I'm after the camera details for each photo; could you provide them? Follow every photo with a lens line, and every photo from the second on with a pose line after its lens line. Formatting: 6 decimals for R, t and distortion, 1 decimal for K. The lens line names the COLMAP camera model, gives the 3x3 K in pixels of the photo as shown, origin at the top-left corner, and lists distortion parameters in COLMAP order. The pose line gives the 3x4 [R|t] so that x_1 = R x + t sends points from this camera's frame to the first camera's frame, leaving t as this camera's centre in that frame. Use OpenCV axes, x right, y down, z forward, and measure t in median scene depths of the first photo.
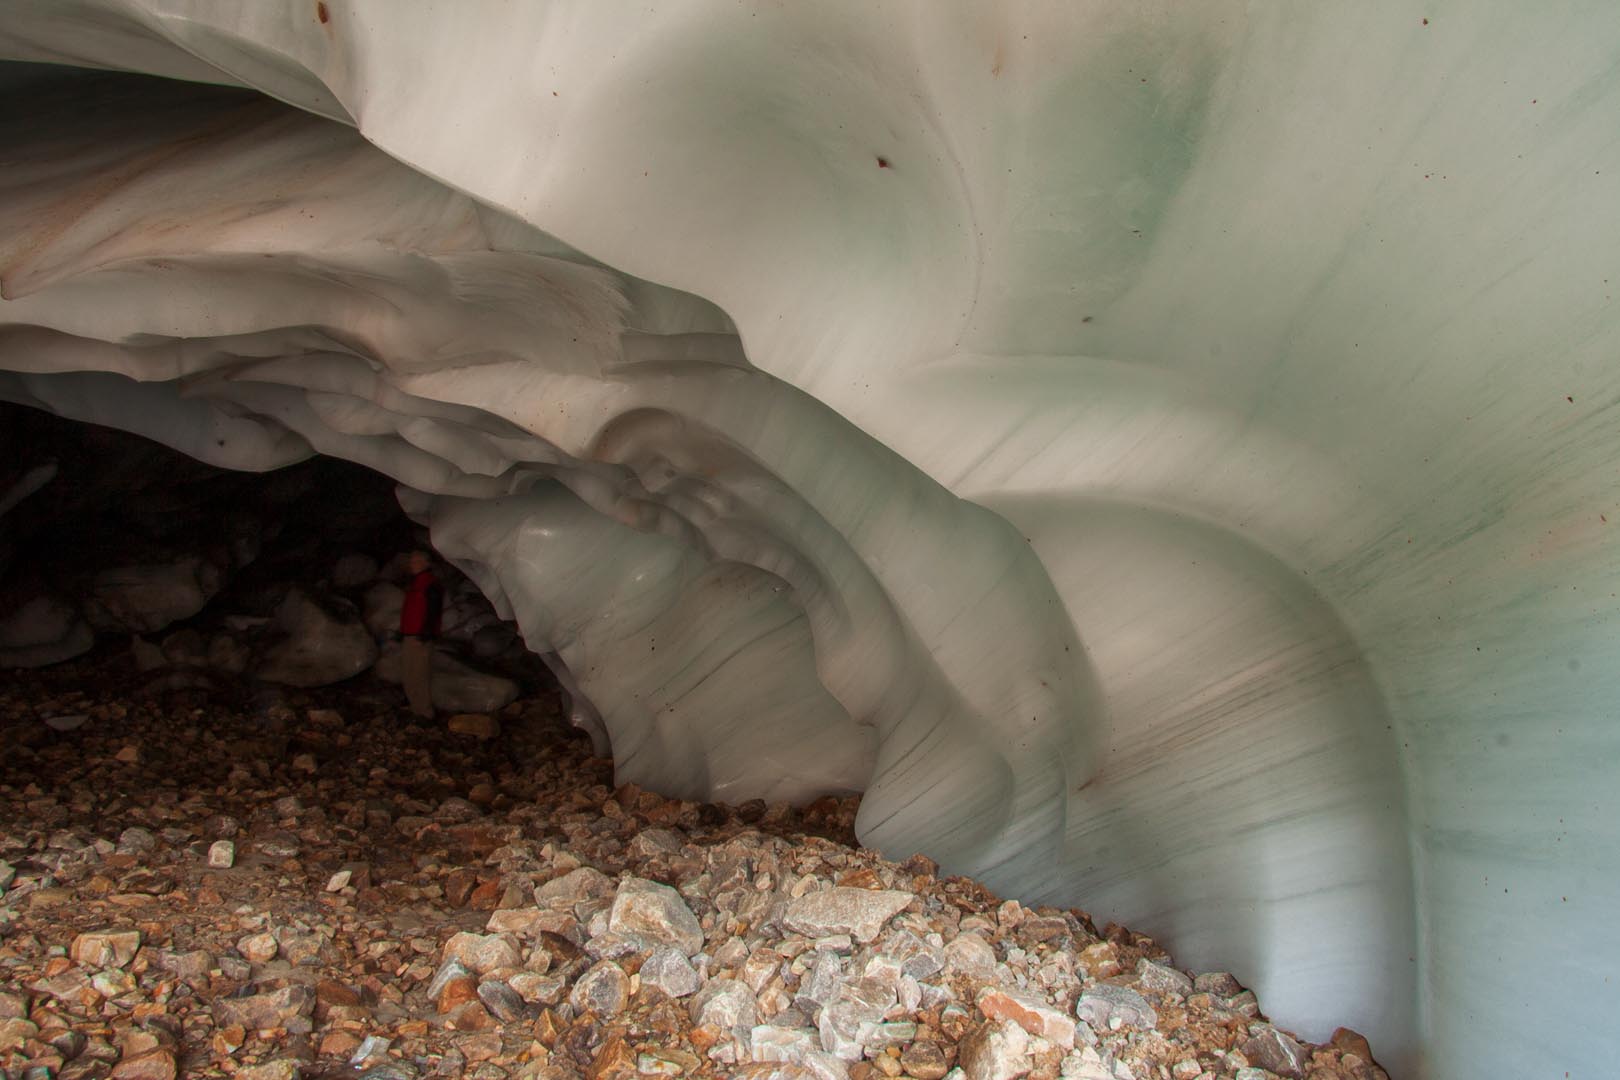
lens RADIAL K [[1269.7, 0, 816.3], [0, 1269.7, 540.2], [0, 0, 1]] dist [-0.109282, 0.027448]
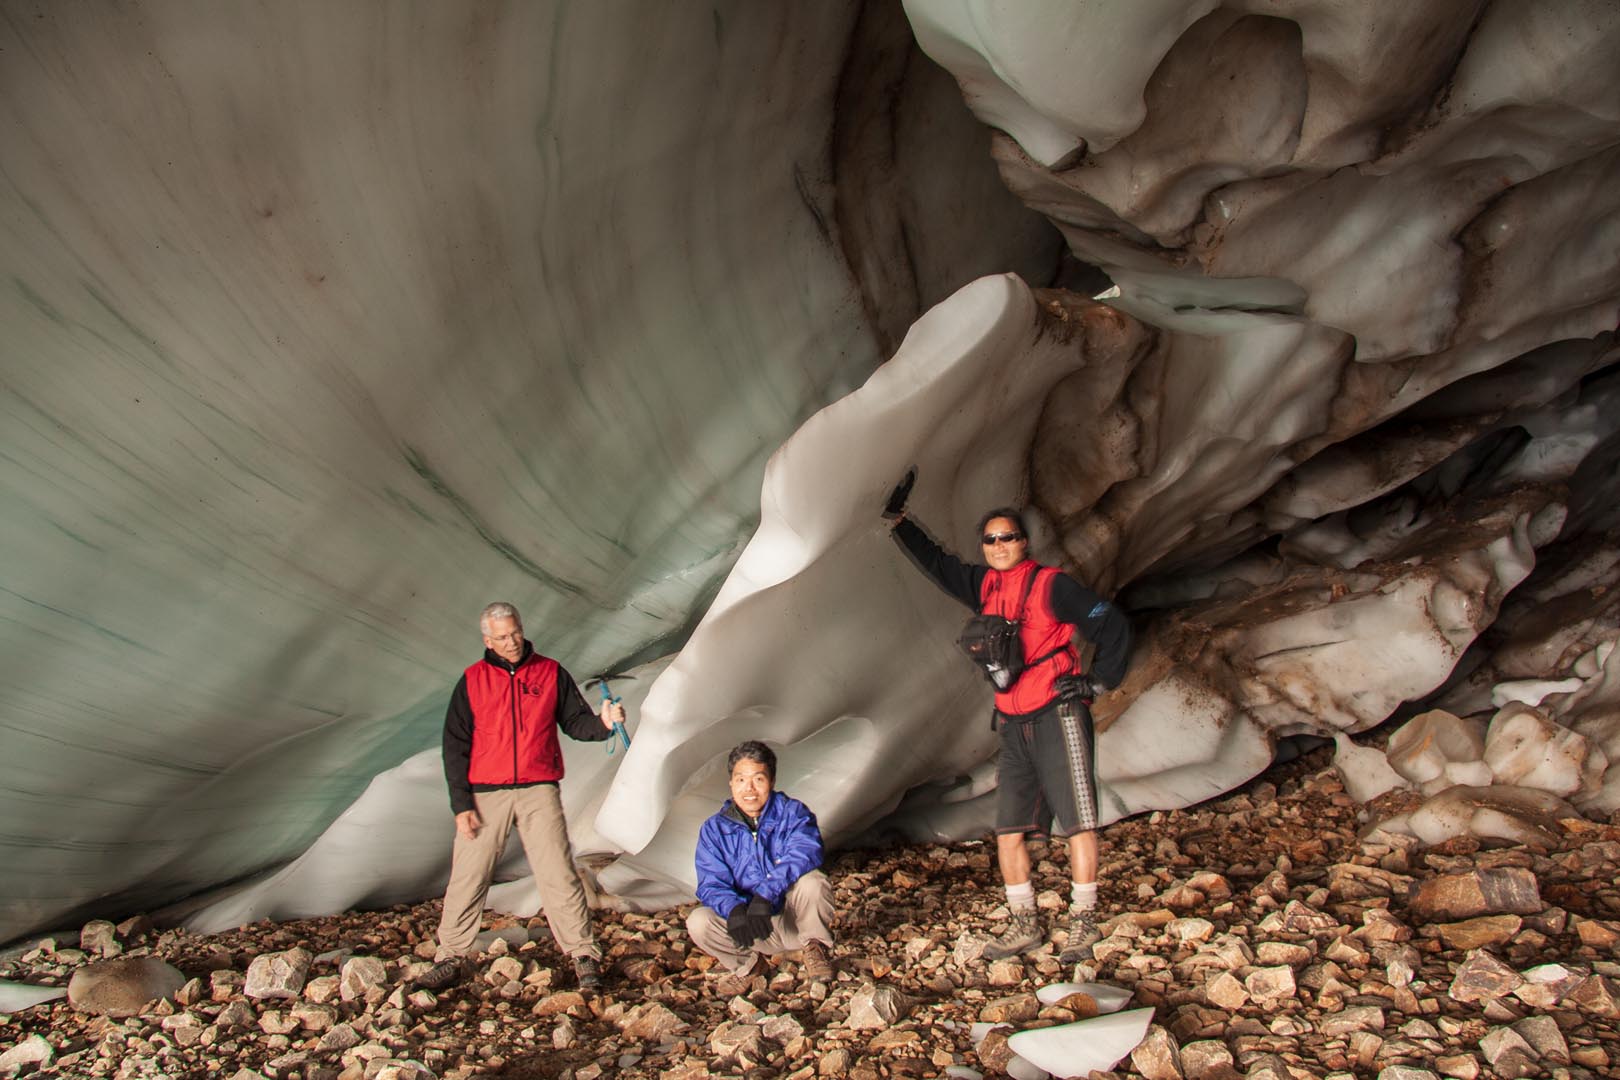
lens RADIAL K [[1269.7, 0, 814.4], [0, 1269.7, 536.3], [0, 0, 1]] dist [-0.109282, 0.027448]
pose [[0.602910, -0.200142, -0.772297, -0.254954], [0.132367, 0.979700, -0.150555, 0.043803], [0.786752, -0.011455, 0.617163, 0.486248]]
